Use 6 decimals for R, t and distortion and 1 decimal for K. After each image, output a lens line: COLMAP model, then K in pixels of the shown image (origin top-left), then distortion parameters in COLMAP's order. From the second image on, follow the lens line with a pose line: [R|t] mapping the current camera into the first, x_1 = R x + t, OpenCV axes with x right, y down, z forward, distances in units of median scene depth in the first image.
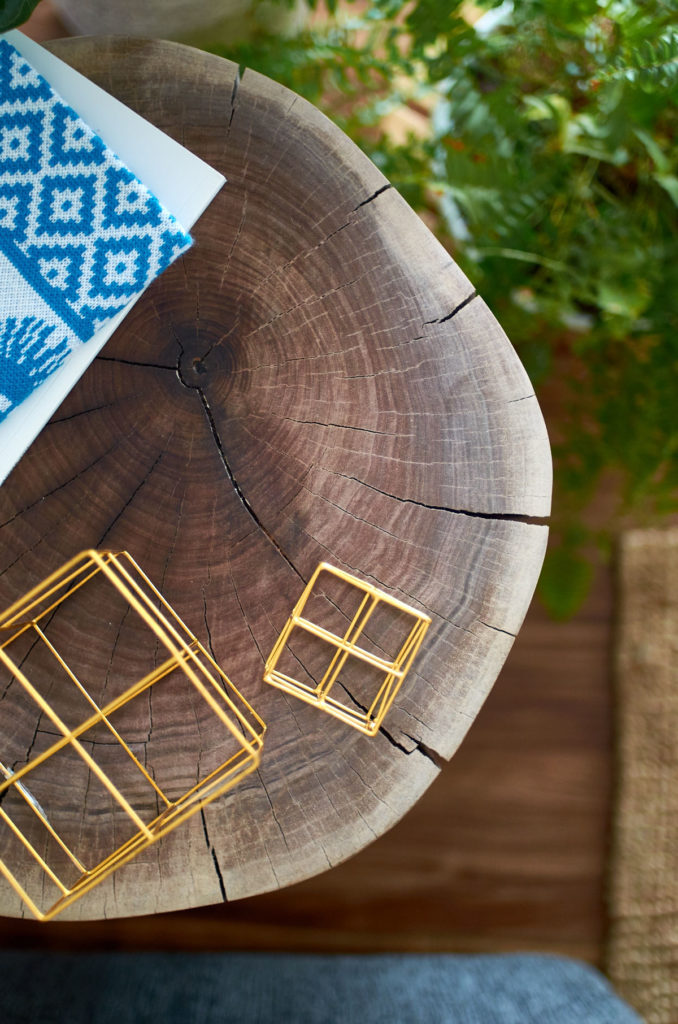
lens RADIAL K [[1674.6, 0, 339.7], [0, 1674.6, 513.5], [0, 0, 1]] dist [-0.091889, 0.000000]
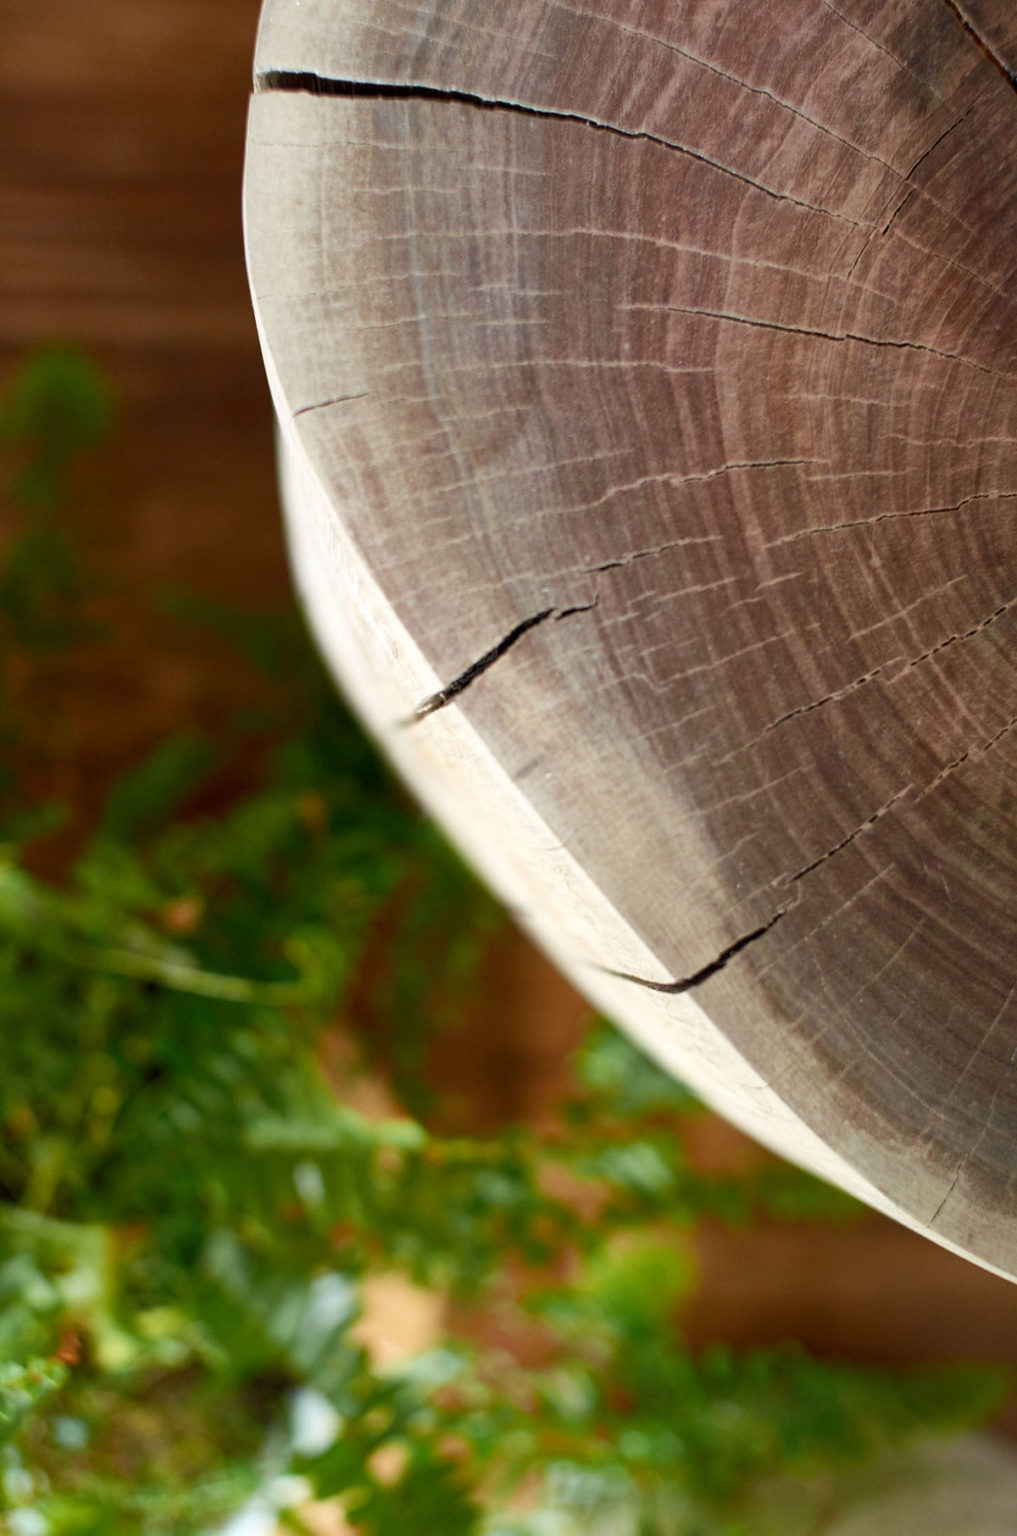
lens RADIAL K [[2511.9, 0, 510.1], [0, 2511.9, 770.6], [0, 0, 1]] dist [-0.091889, 0.000000]
pose [[-0.995263, 0.004281, -0.097127, 0.123174], [-0.009623, -0.998462, 0.054594, -0.179988], [-0.096744, 0.055270, 0.993773, 0.452421]]
